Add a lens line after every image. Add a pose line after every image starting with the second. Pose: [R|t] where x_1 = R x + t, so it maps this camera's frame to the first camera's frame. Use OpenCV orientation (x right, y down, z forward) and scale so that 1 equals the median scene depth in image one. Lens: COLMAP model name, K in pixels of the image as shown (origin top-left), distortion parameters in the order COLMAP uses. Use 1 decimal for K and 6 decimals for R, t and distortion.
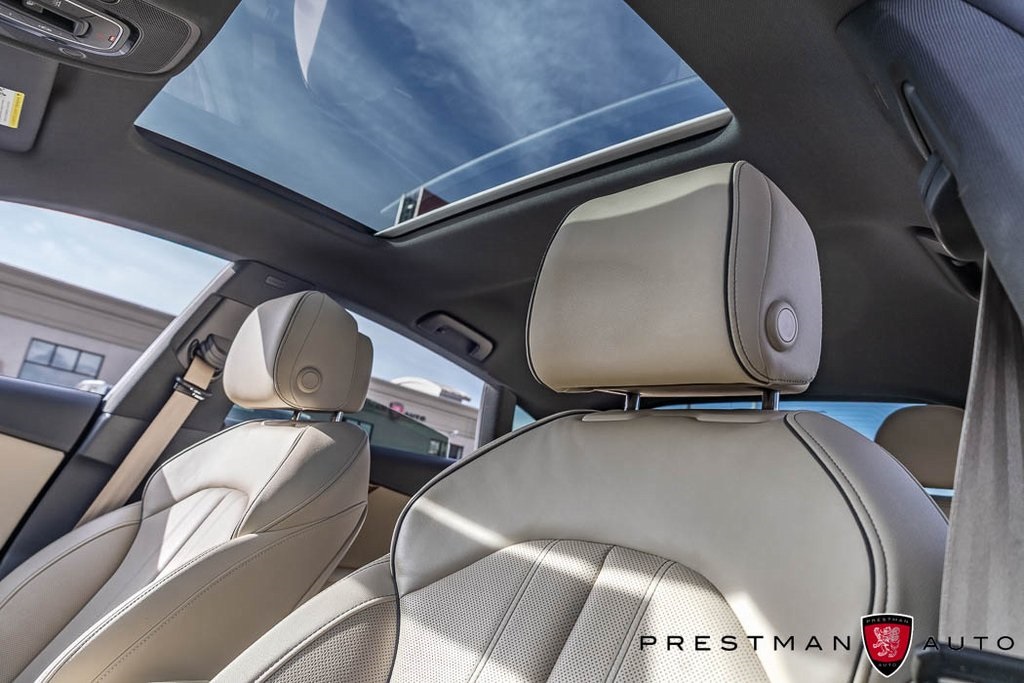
lens RADIAL K [[666.8, 0, 515.5], [0, 666.8, 341.9], [0, 0, 1]] dist [-0.000054, 0.003599]
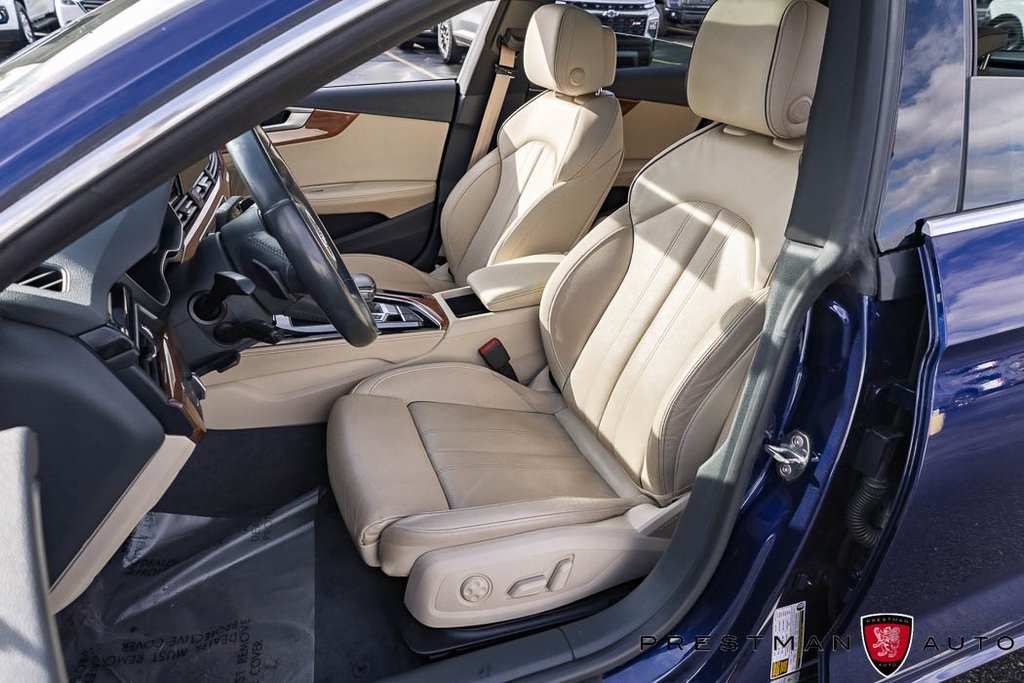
lens RADIAL K [[666.8, 0, 515.5], [0, 666.8, 341.9], [0, 0, 1]] dist [-0.000054, 0.003599]
pose [[0.902410, 0.040305, -0.428989, 0.254609], [0.247350, 0.766765, 0.592360, -0.421785], [0.352809, -0.640662, 0.681967, -0.511705]]
